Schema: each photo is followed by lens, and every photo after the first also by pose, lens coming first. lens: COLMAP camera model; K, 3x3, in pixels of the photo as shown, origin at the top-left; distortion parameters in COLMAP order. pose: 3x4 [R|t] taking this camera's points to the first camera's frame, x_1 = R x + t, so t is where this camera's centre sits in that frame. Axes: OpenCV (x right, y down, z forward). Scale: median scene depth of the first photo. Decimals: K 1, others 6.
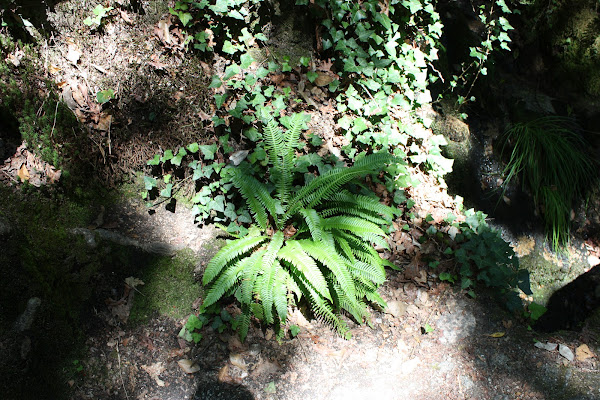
lens RADIAL K [[567.5, 0, 300.0], [0, 567.5, 200.0], [0, 0, 1]] dist [-0.160742, 0.161944]
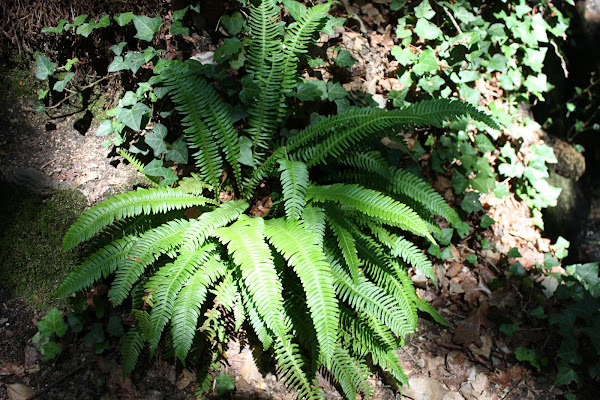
lens RADIAL K [[567.5, 0, 300.0], [0, 567.5, 200.0], [0, 0, 1]] dist [-0.160742, 0.161944]
pose [[0.968599, 0.209925, -0.133218, 0.084810], [-0.220583, 0.972788, -0.070893, 0.075962], [0.114710, 0.098052, 0.988548, 0.427421]]
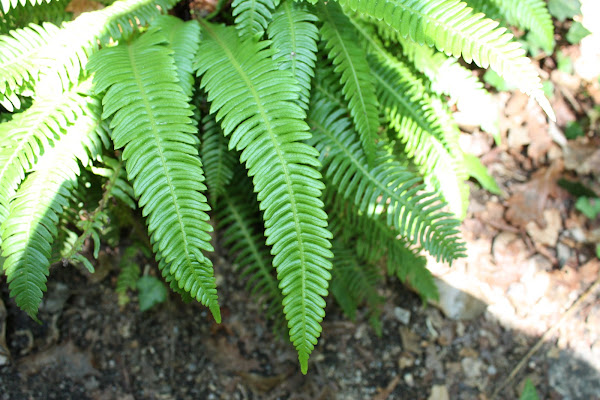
lens RADIAL K [[567.5, 0, 300.0], [0, 567.5, 200.0], [0, 0, 1]] dist [-0.160742, 0.161944]
pose [[0.957754, 0.284530, -0.041844, 0.068246], [-0.257995, 0.914338, 0.312129, 0.047288], [0.127070, -0.288147, 0.949118, 0.643199]]
